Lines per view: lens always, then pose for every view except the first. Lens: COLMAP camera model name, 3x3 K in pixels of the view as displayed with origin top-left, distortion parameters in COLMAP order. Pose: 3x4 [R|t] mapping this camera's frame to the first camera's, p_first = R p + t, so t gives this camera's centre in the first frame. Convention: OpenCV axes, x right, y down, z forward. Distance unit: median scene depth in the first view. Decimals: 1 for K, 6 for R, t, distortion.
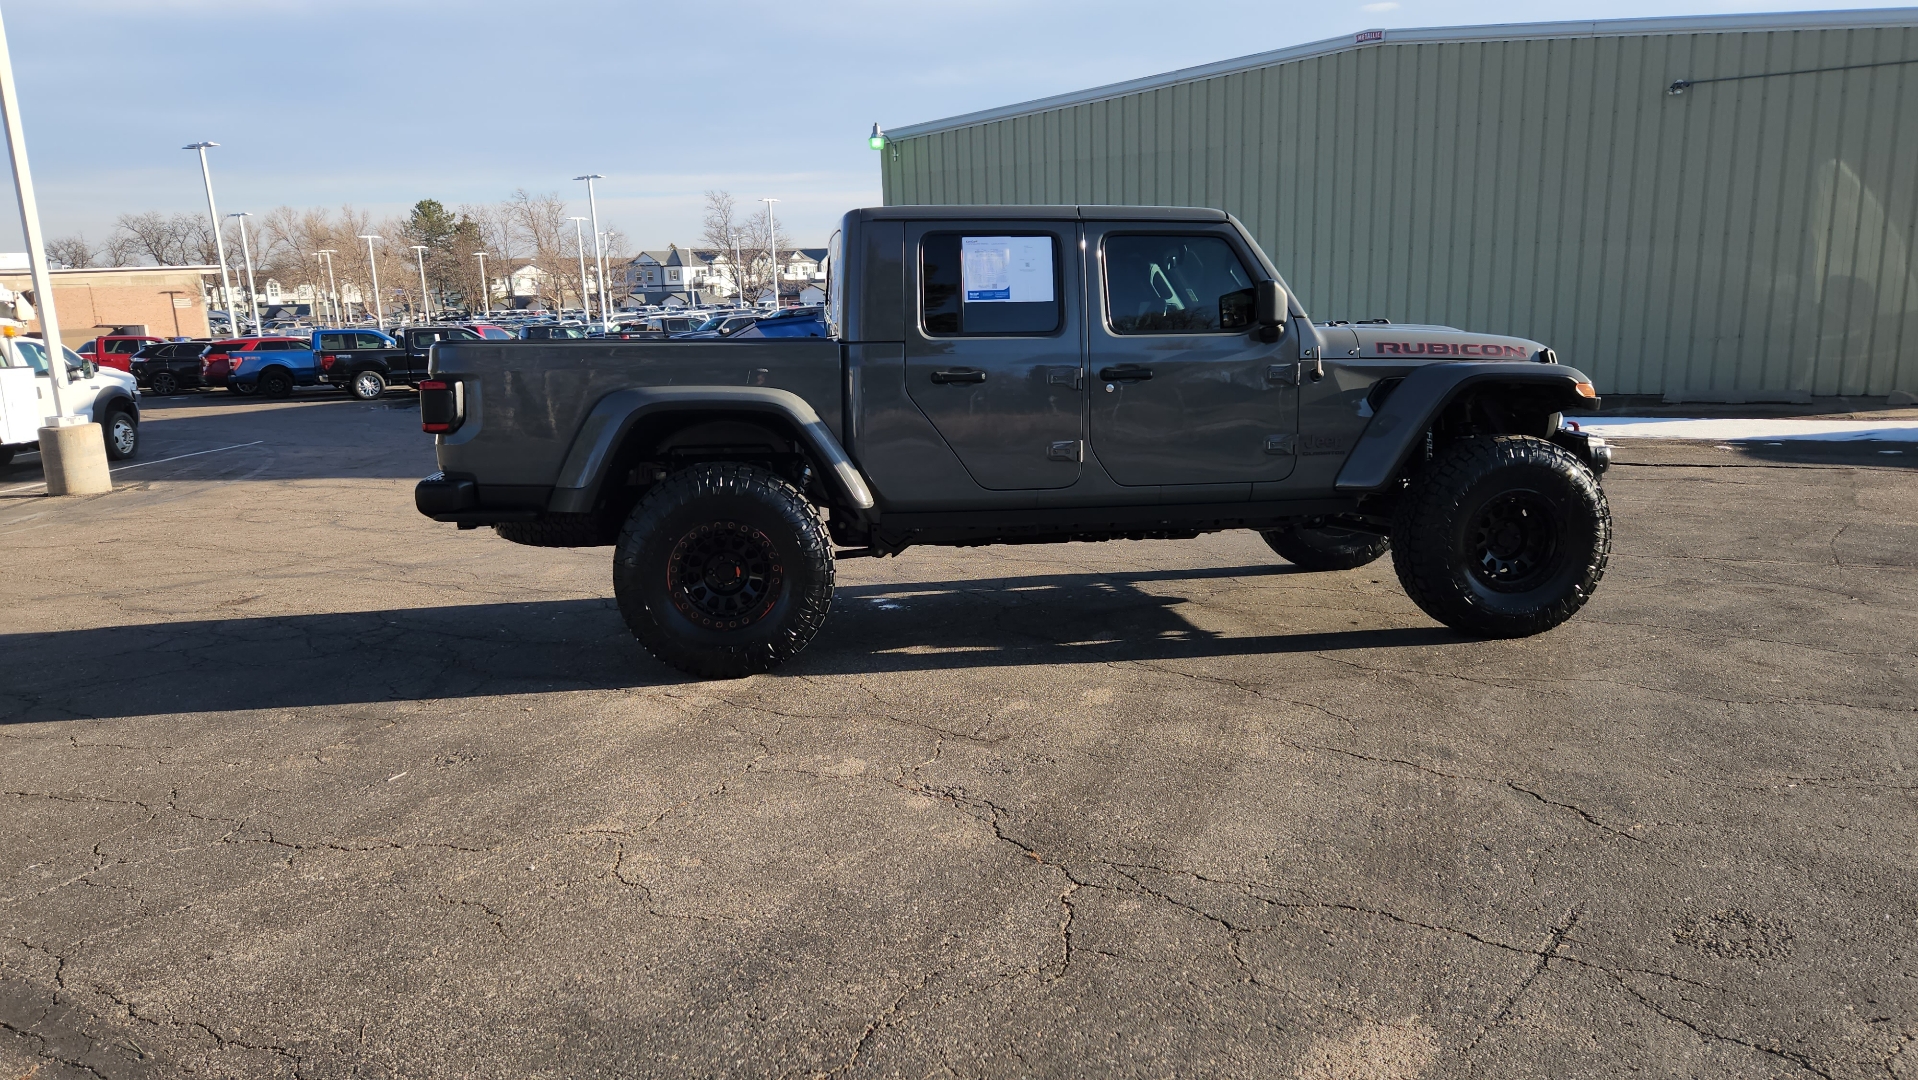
lens RADIAL K [[1281.1, 0, 919.0], [0, 1281.1, 541.0], [0, 0, 1]] dist [0.071167, -0.058008]
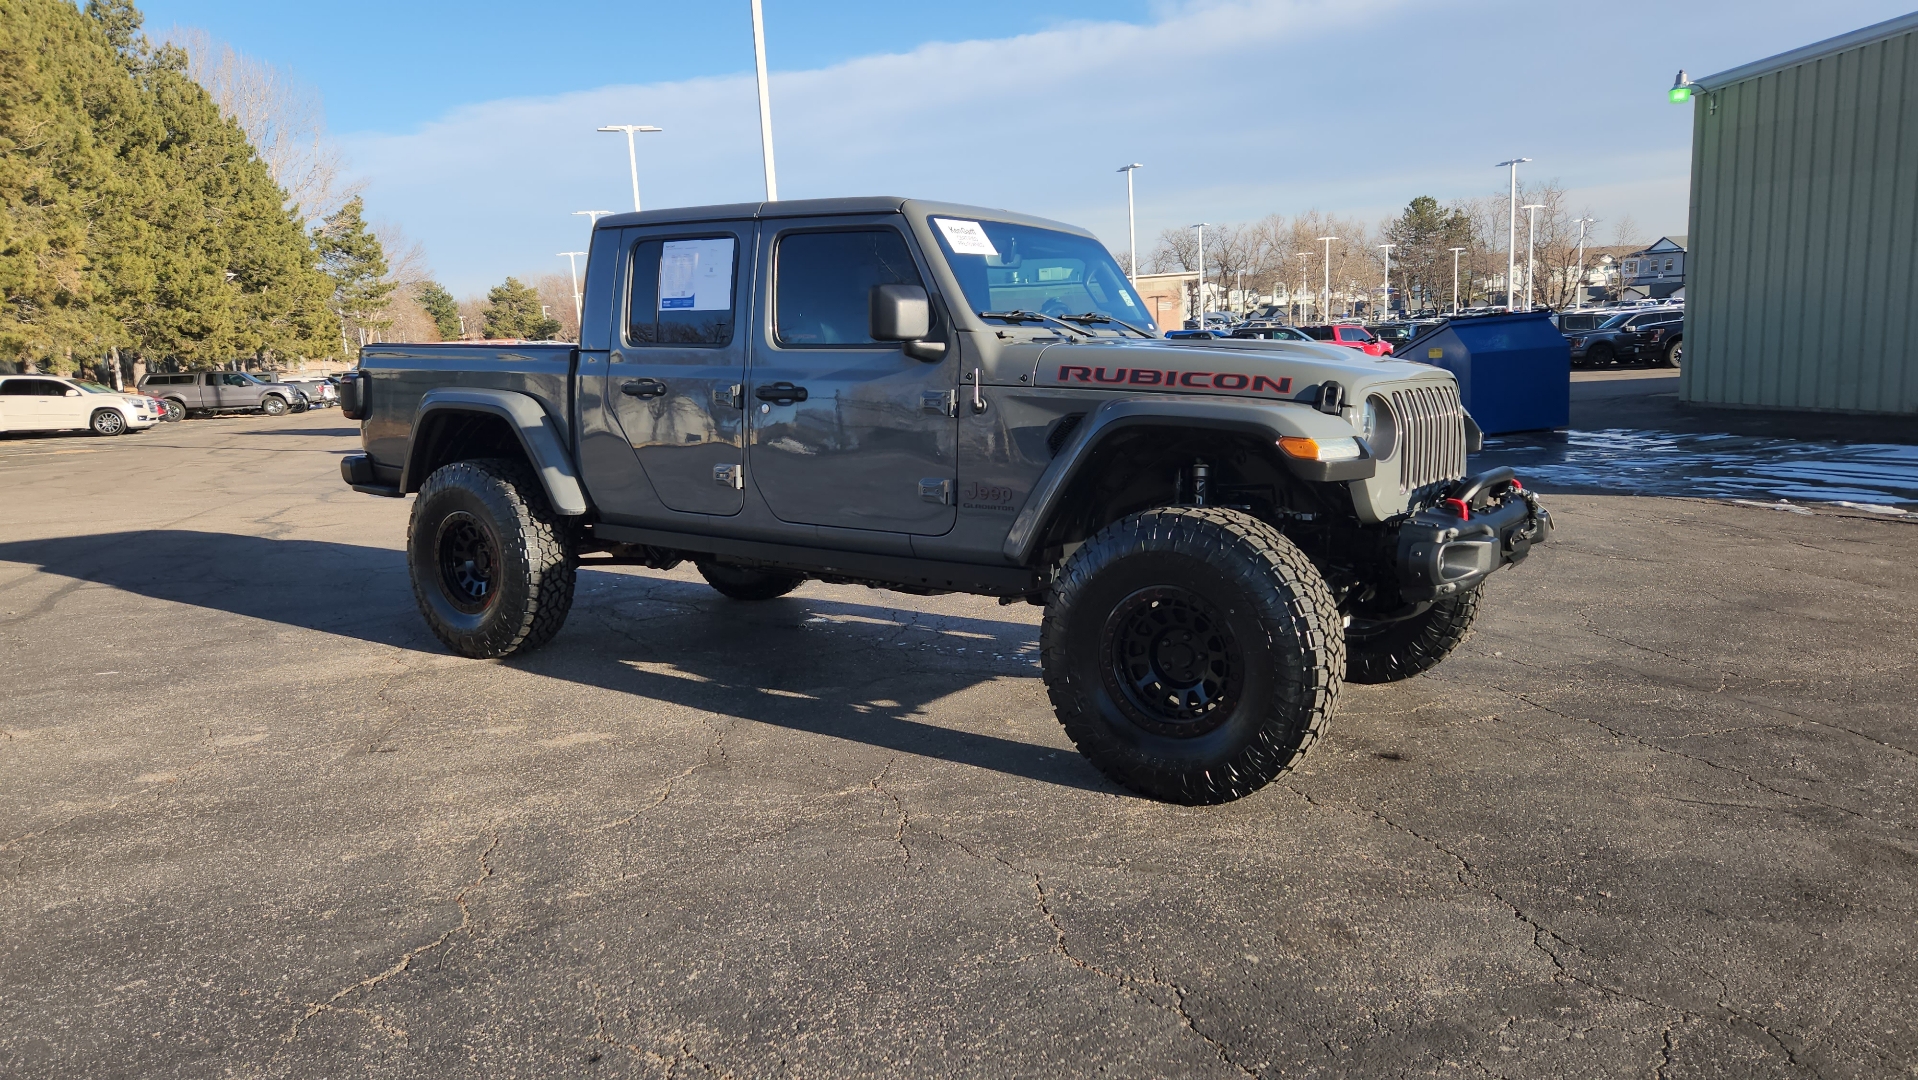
lens RADIAL K [[1283.7, 0, 923.3], [0, 1283.7, 543.6], [0, 0, 1]] dist [0.079002, -0.063516]
pose [[0.743735, 0.115595, -0.658404, 0.762848], [-0.113553, 0.992468, 0.045976, -0.074341], [0.658759, 0.040570, 0.751259, 0.383599]]
